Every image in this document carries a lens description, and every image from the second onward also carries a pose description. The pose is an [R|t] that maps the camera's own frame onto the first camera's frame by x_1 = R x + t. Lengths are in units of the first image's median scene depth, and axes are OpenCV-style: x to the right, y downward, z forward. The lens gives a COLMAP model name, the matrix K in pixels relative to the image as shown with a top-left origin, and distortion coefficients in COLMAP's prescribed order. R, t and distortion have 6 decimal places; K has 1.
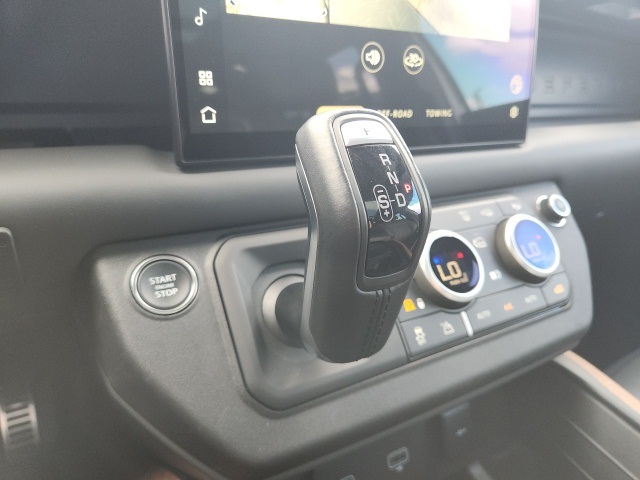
lens RADIAL K [[441.5, 0, 320.0], [0, 441.5, 240.0], [0, 0, 1]] dist [0.040600, -0.047475]
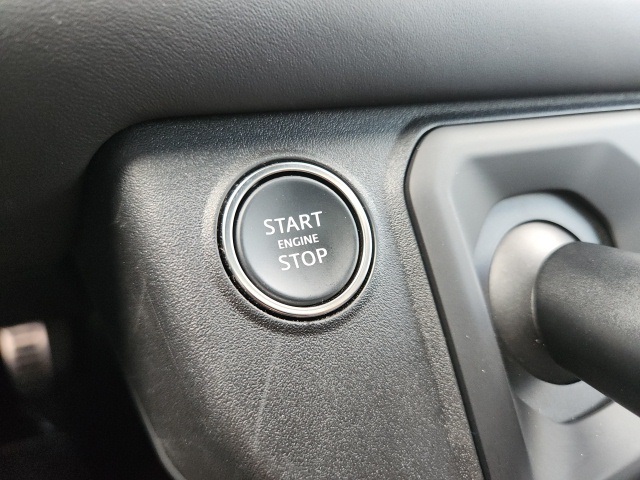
lens RADIAL K [[441.5, 0, 320.0], [0, 441.5, 240.0], [0, 0, 1]] dist [0.040600, -0.047475]
pose [[0.996959, 0.074250, -0.023670, -0.324759], [-0.067661, 0.975390, 0.209848, 0.019018], [0.038669, -0.207608, 0.977447, 0.622556]]
